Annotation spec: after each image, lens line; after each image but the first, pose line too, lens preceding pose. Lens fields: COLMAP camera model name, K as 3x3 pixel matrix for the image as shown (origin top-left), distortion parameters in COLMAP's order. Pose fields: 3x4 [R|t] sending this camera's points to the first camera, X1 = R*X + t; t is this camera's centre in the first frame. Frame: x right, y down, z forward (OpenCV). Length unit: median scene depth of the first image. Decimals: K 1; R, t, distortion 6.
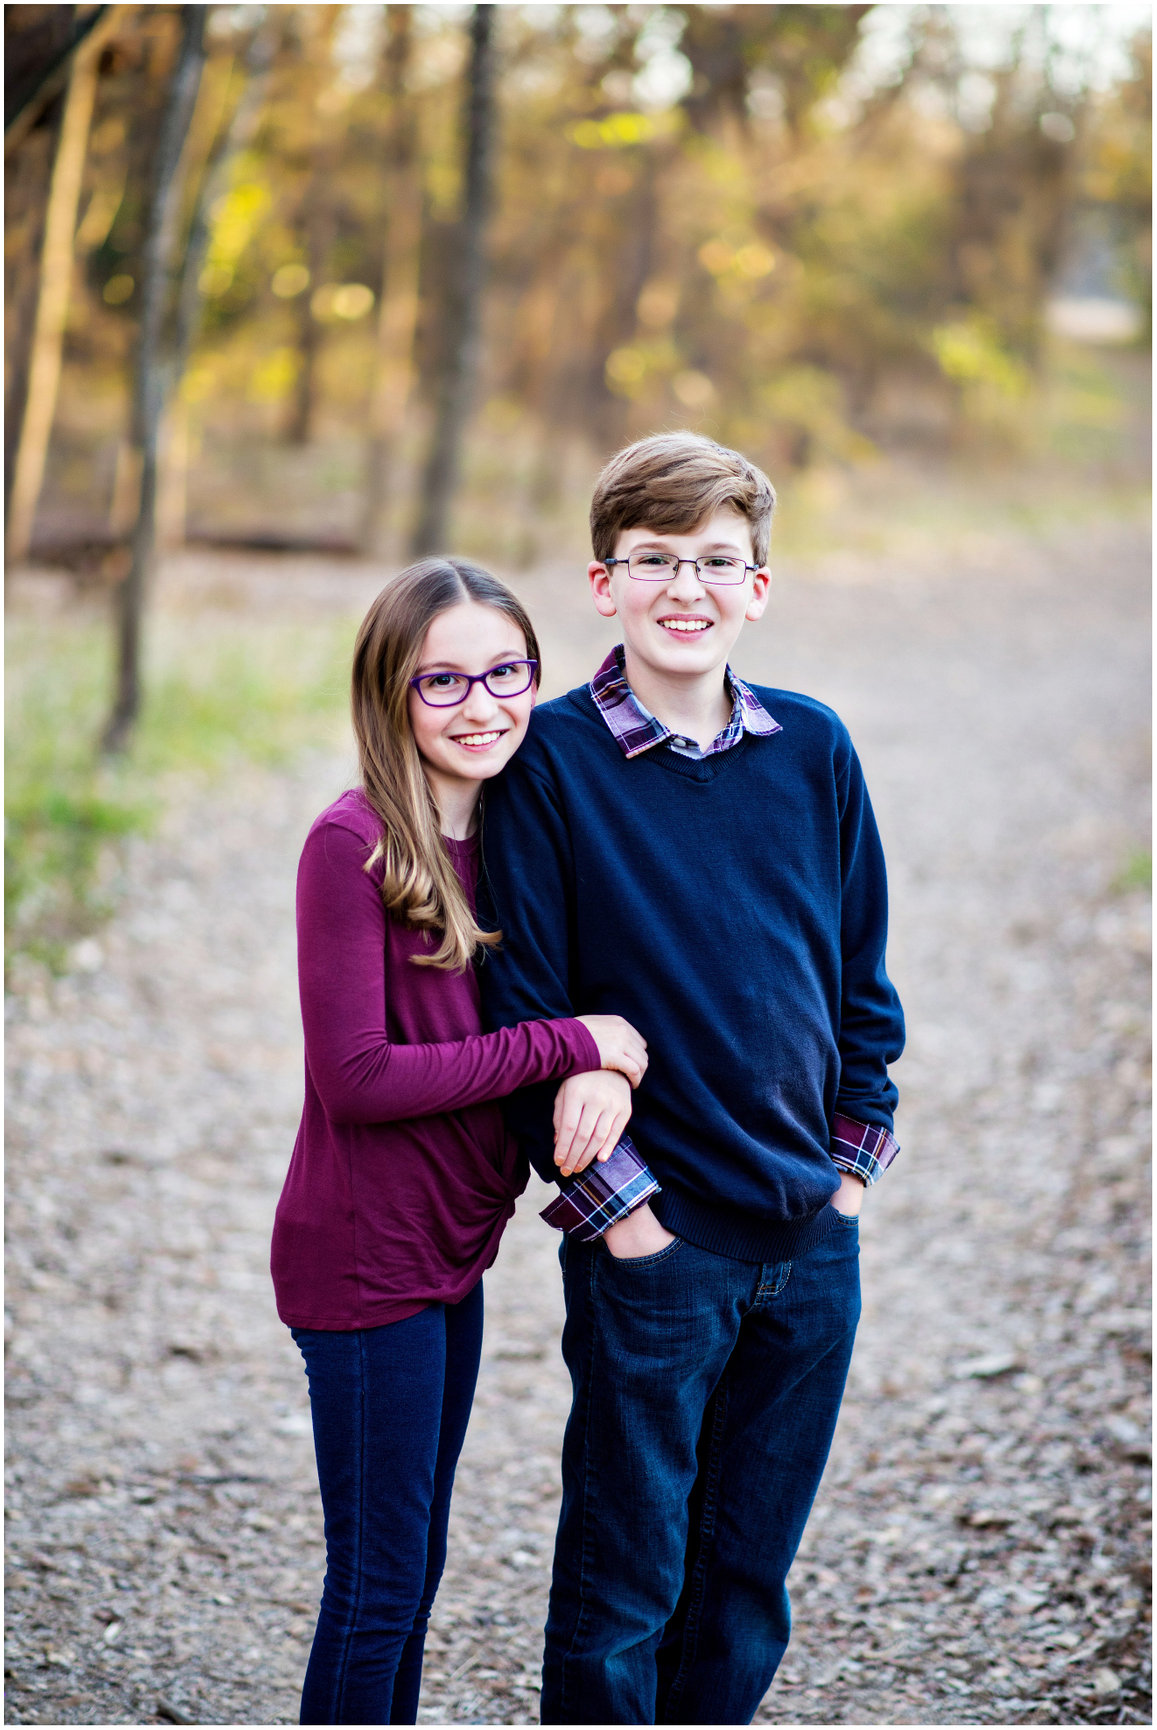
lens RADIAL K [[4131.1, 0, 578.5], [0, 4131.1, 865.0], [0, 0, 1]] dist [0.004506, 0.451092]
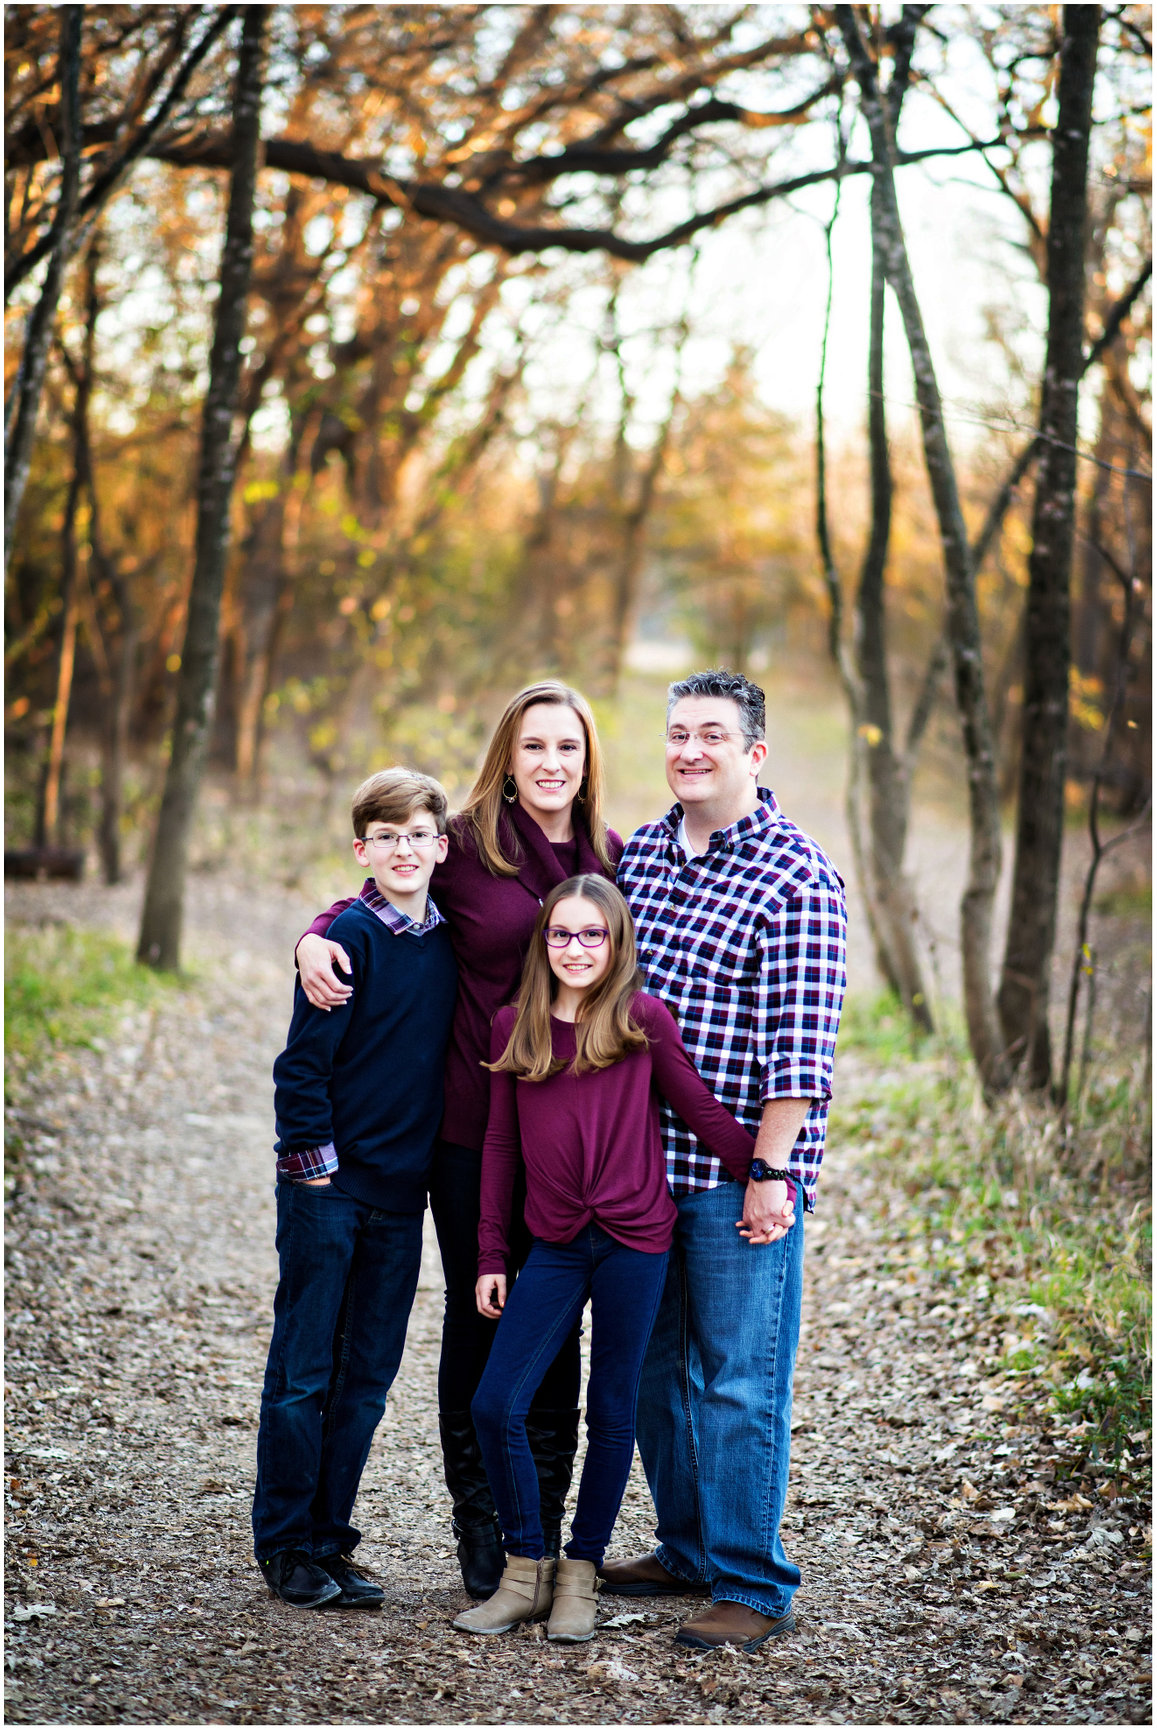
lens RADIAL K [[4208.8, 0, 578.5], [0, 4208.8, 865.0], [0, 0, 1]] dist [0.015899, 0.531743]
pose [[0.993508, 0.005411, 0.113637, -0.165003], [0.003484, 0.996952, -0.077935, 0.046160], [-0.113712, 0.077825, 0.990461, -0.542393]]
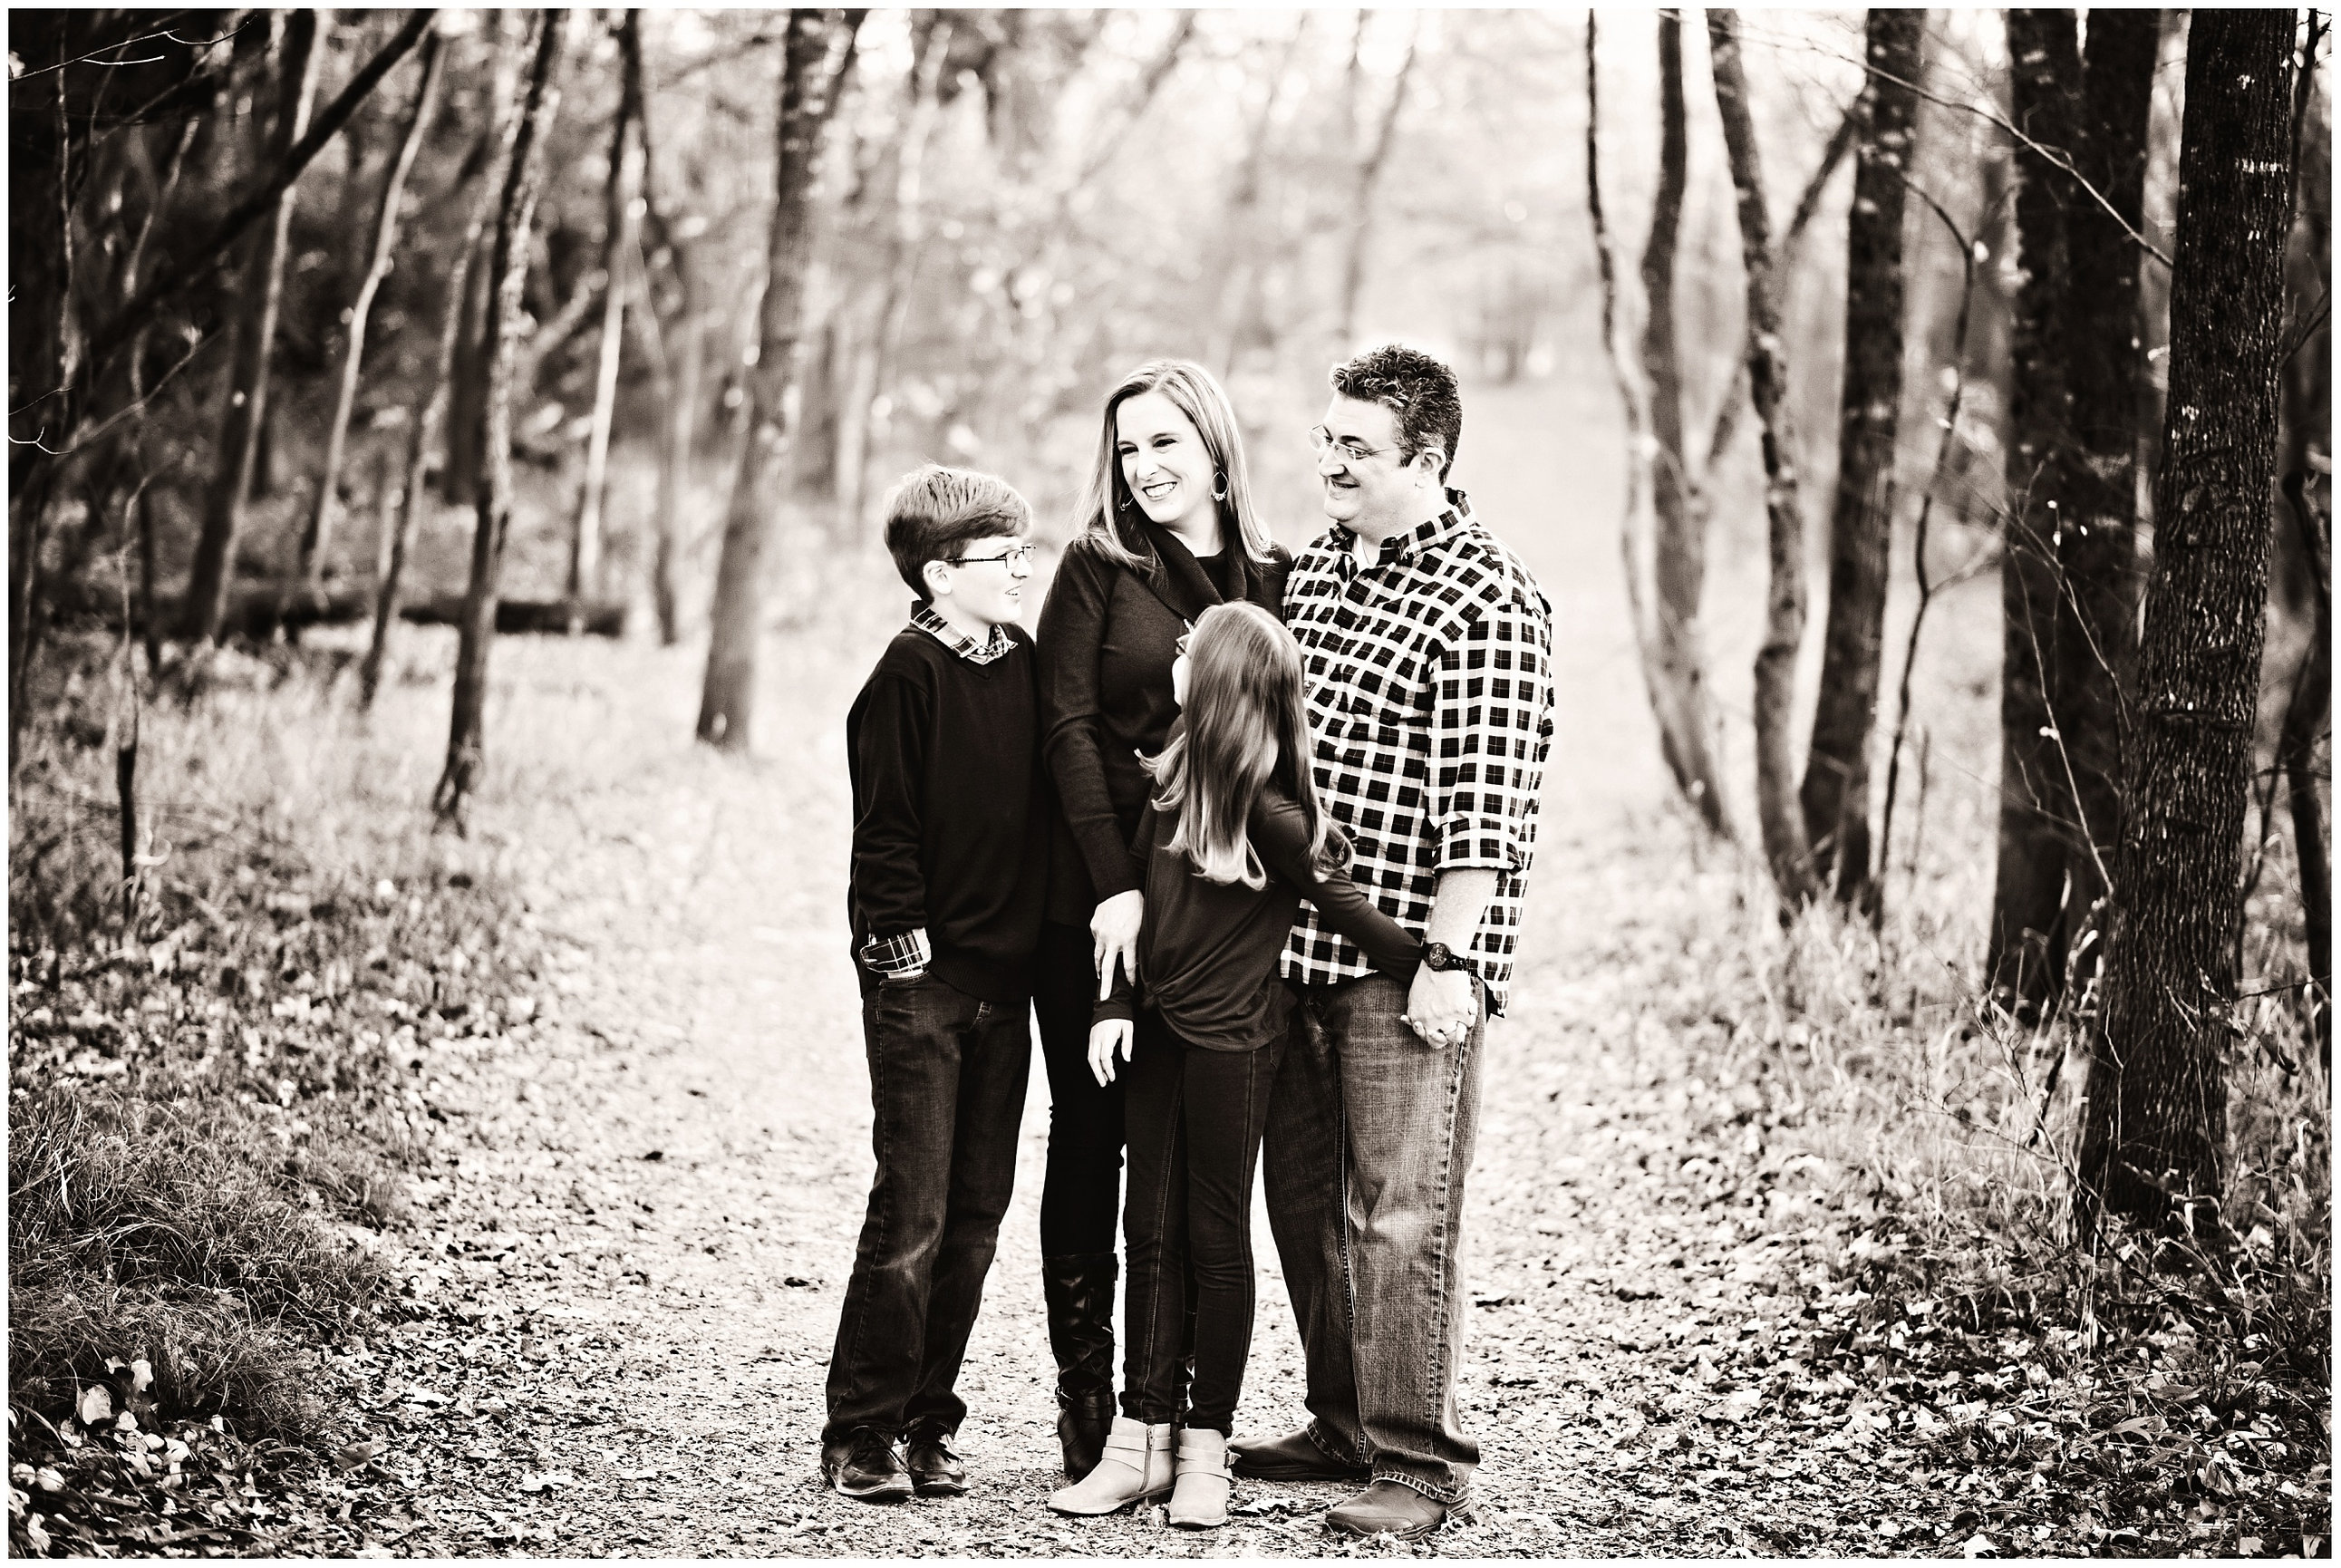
lens RADIAL K [[5695.5, 0, 1170.5], [0, 5695.5, 784.0], [0, 0, 1]] dist [0.015899, 0.531743]
pose [[0.995885, 0.009815, 0.090096, -0.157014], [-0.005074, 0.998597, -0.052705, 0.072062], [-0.090487, 0.052031, 0.994538, -0.683057]]
